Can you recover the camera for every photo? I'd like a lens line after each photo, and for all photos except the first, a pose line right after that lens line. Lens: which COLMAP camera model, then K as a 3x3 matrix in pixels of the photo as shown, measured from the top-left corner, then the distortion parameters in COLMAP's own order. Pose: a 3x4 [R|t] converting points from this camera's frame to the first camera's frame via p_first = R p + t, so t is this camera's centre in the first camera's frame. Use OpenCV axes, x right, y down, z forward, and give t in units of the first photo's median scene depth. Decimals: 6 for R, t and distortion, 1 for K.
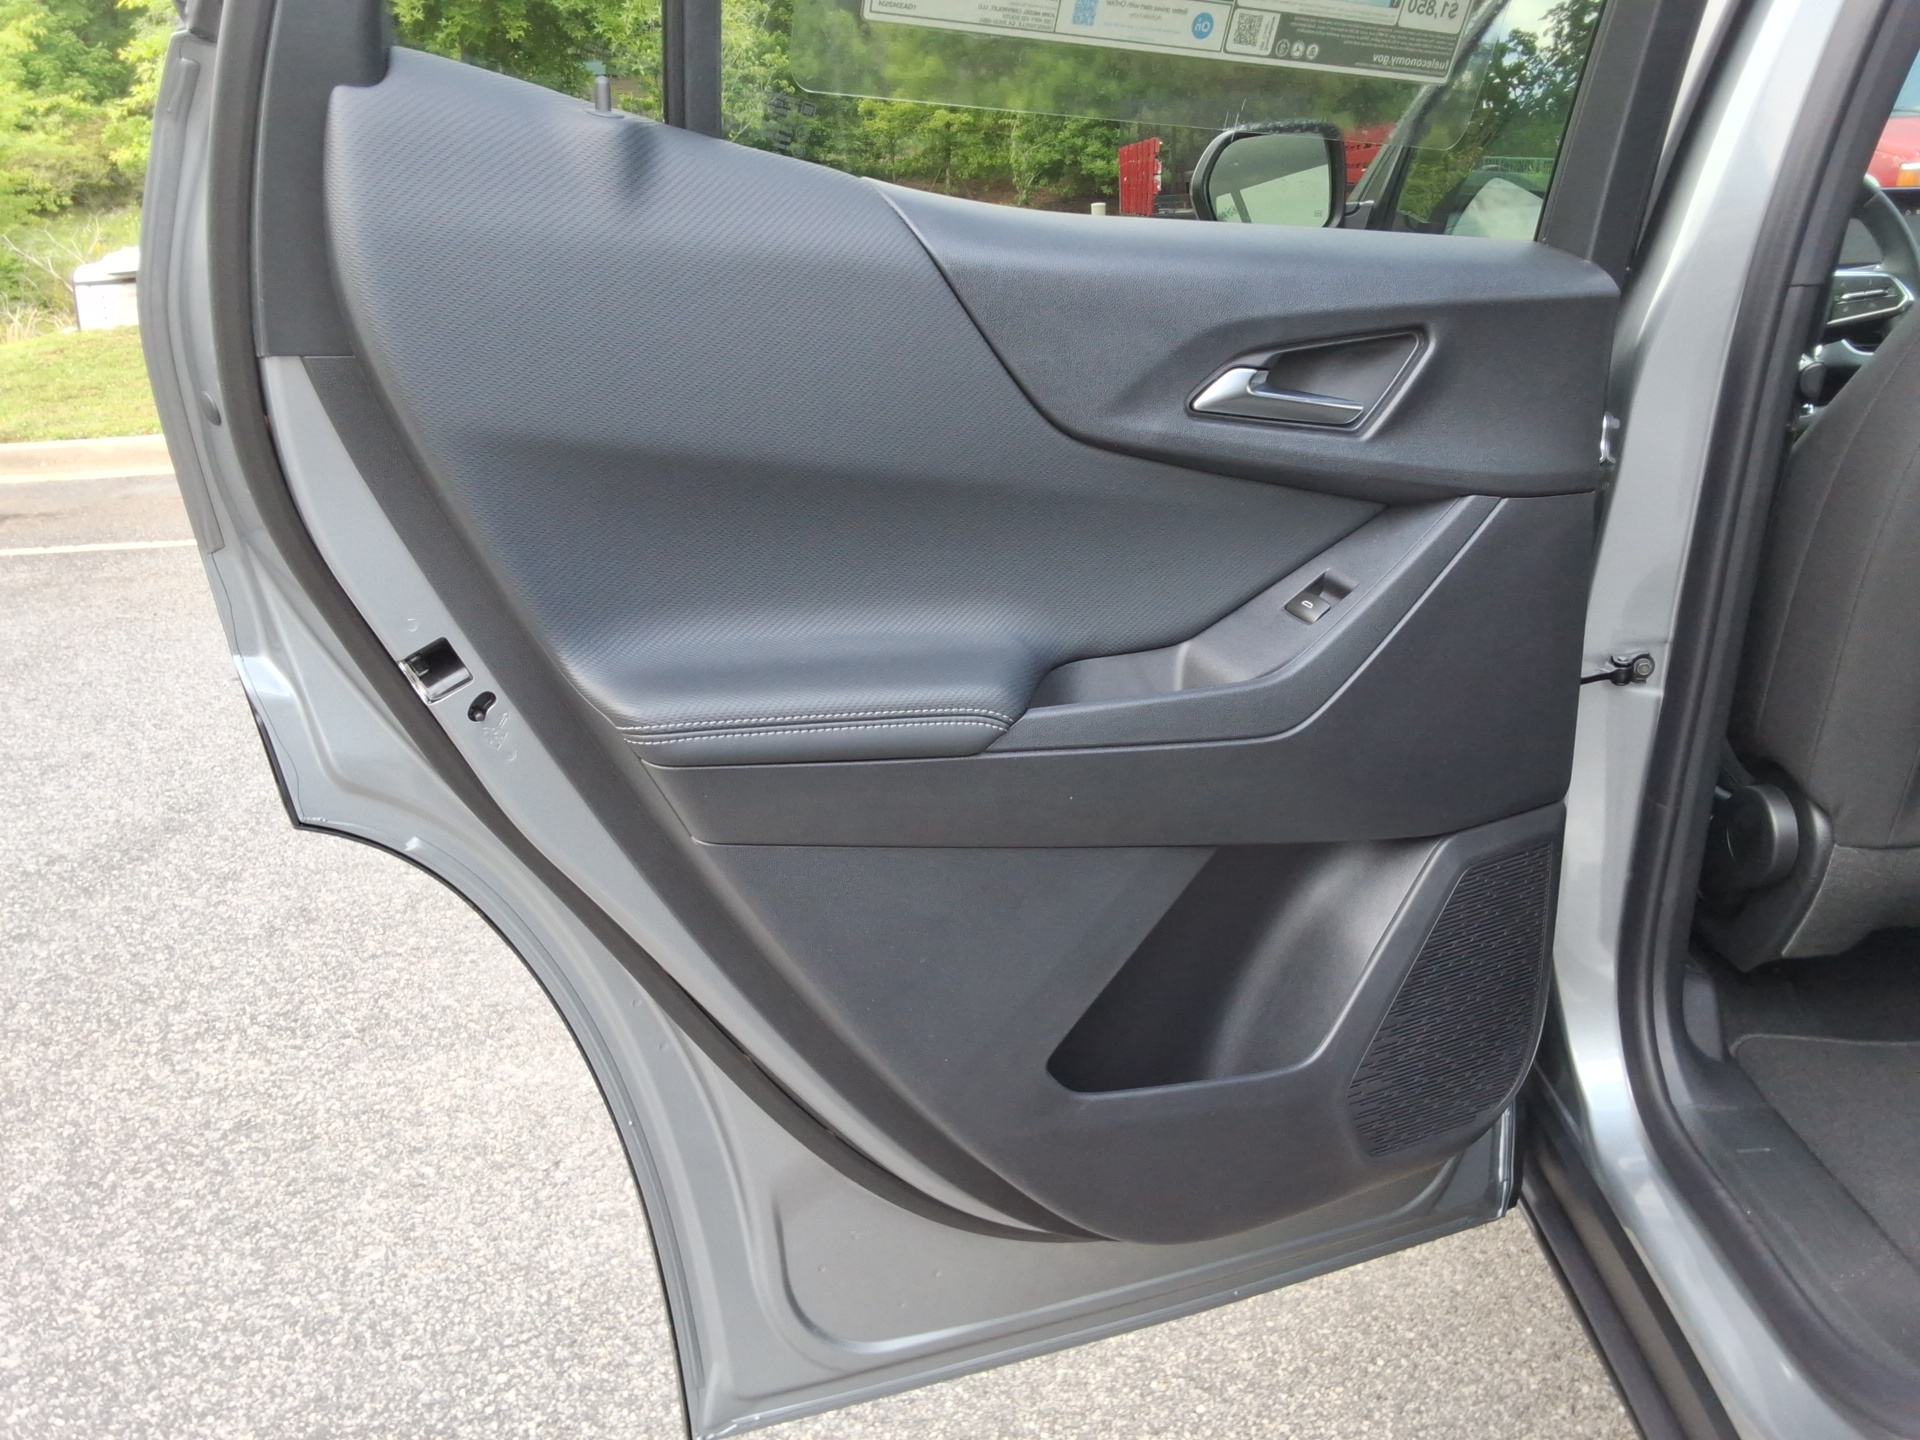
lens RADIAL K [[1549.2, 0, 1001.1], [0, 1549.2, 677.6], [0, 0, 1]] dist [0.104885, -0.165644]
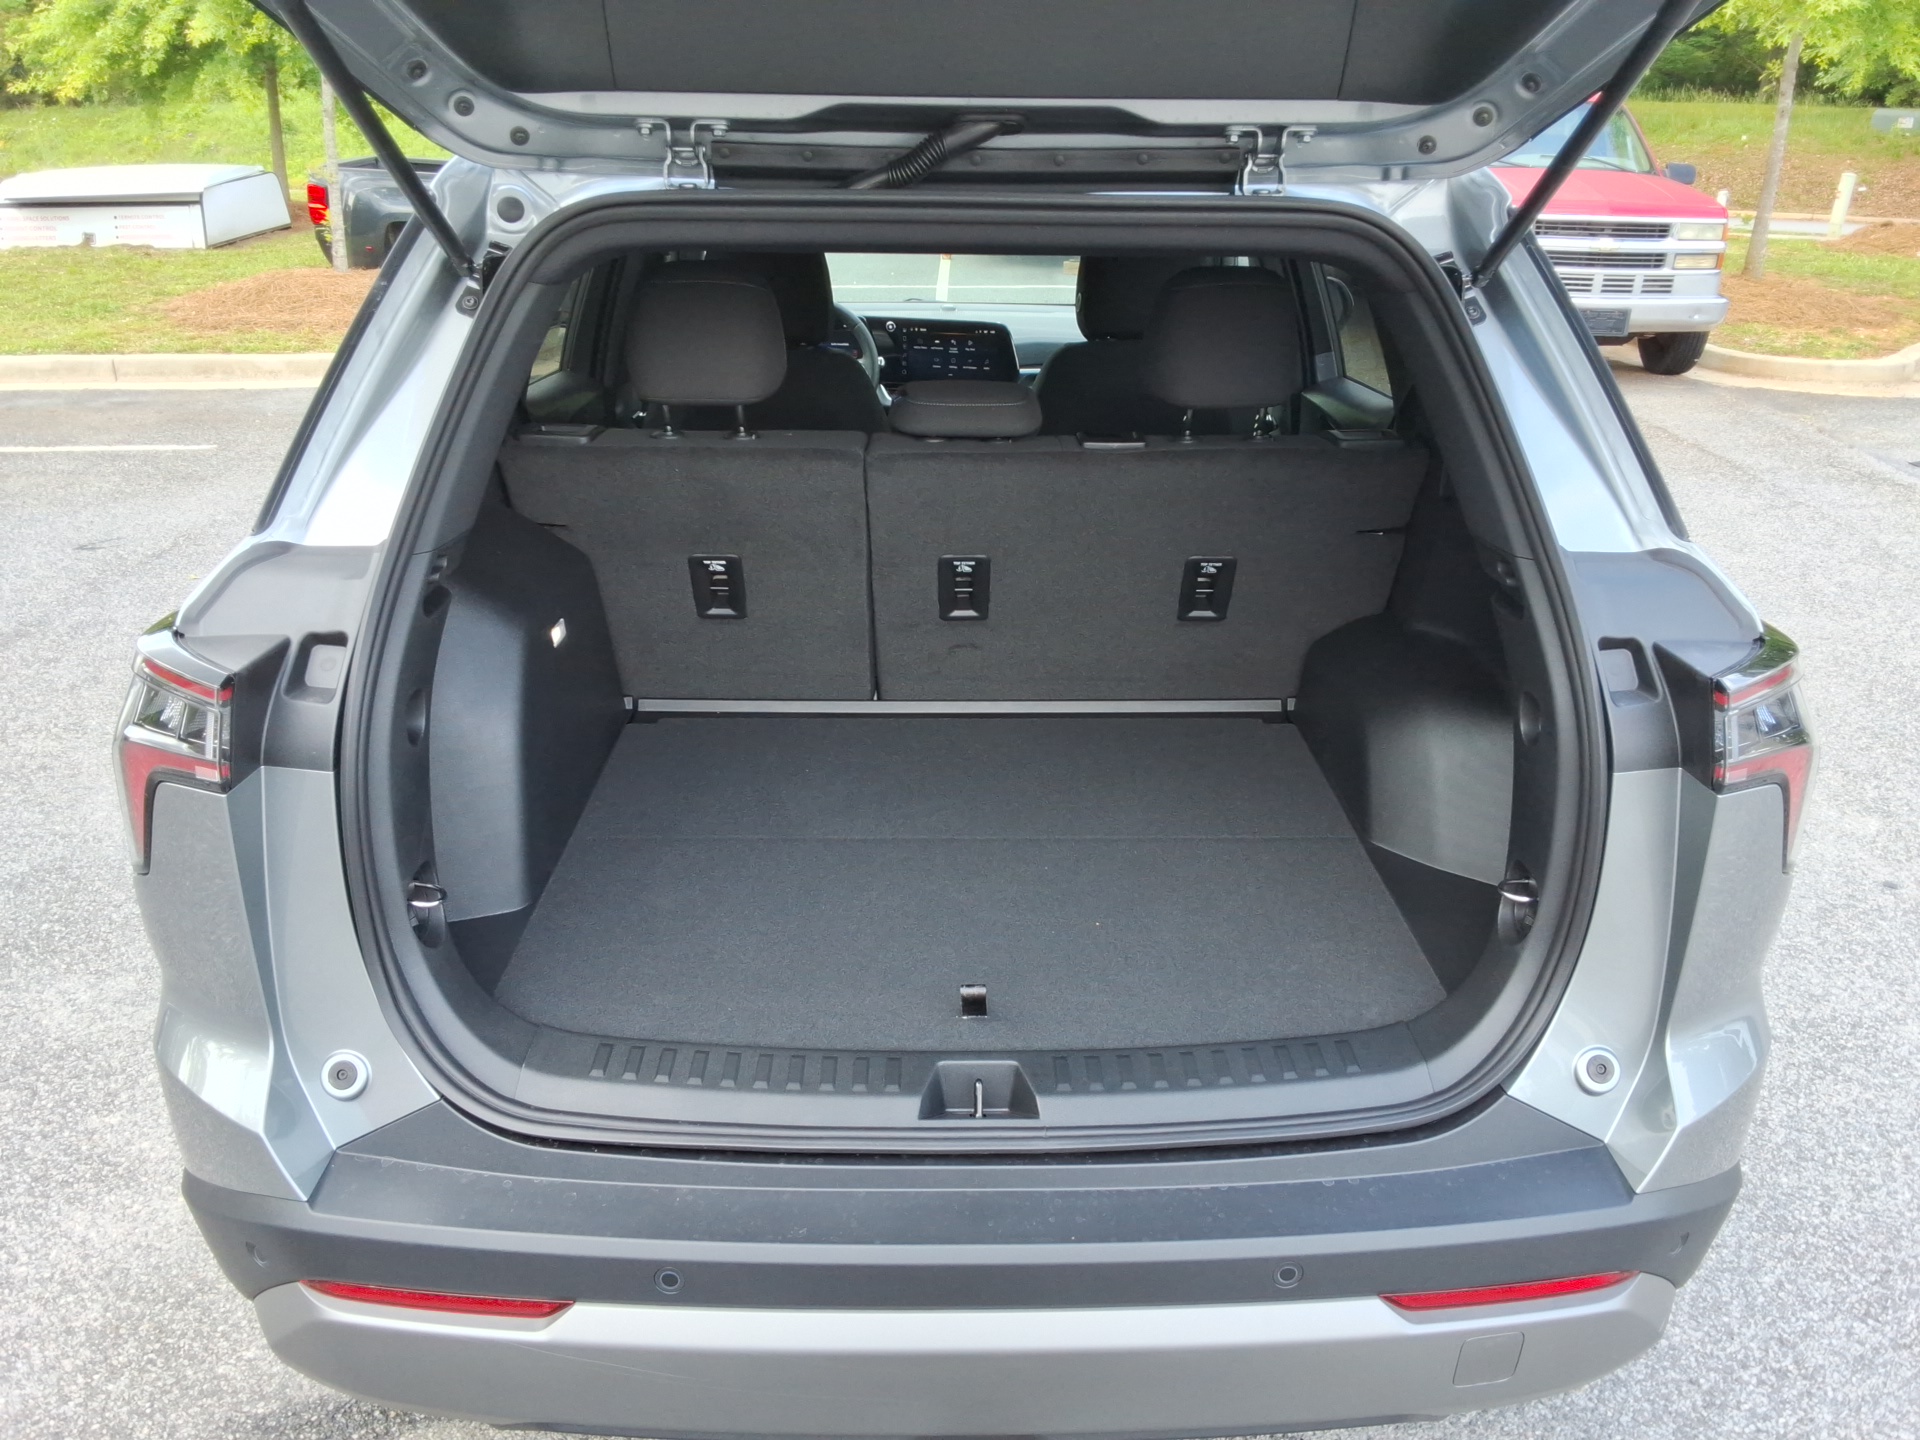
lens RADIAL K [[1549.2, 0, 960.3], [0, 1549.2, 710.1], [0, 0, 1]] dist [0.104885, -0.165644]
pose [[0.998373, 0.047882, 0.030964, 0.112133], [-0.049443, 0.997433, 0.051796, 0.013834], [-0.028404, -0.053243, 0.998178, -0.183575]]
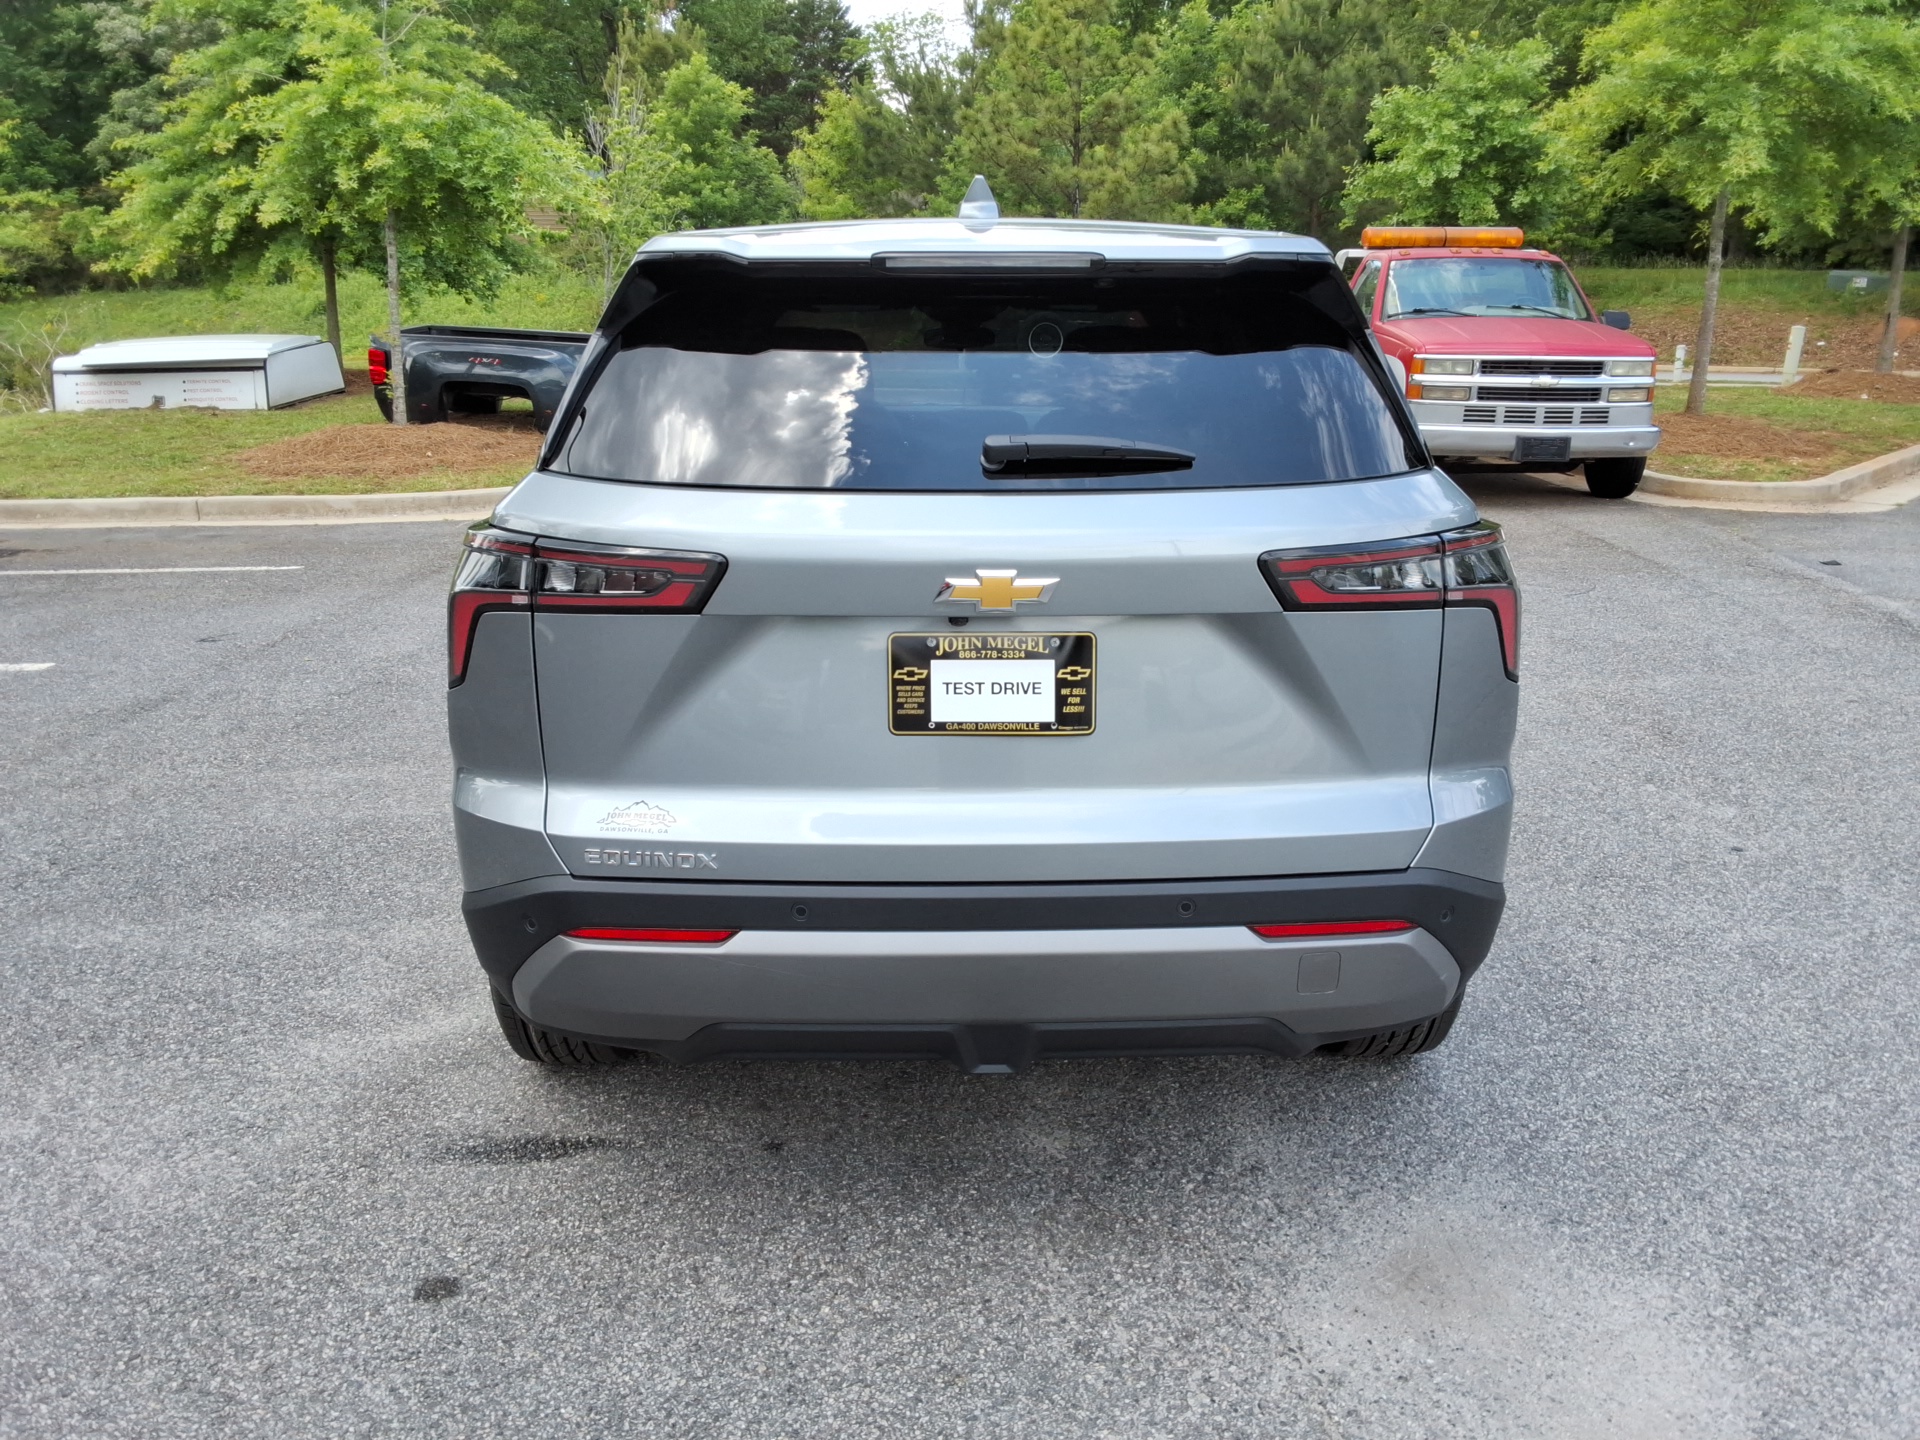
lens RADIAL K [[1549.2, 0, 967.2], [0, 1549.2, 703.2], [0, 0, 1]] dist [0.104885, -0.165644]
pose [[0.998928, 0.038994, 0.024939, 0.110366], [-0.037597, 0.997820, -0.054229, 0.051382], [-0.026999, 0.053233, 0.998217, -0.263502]]
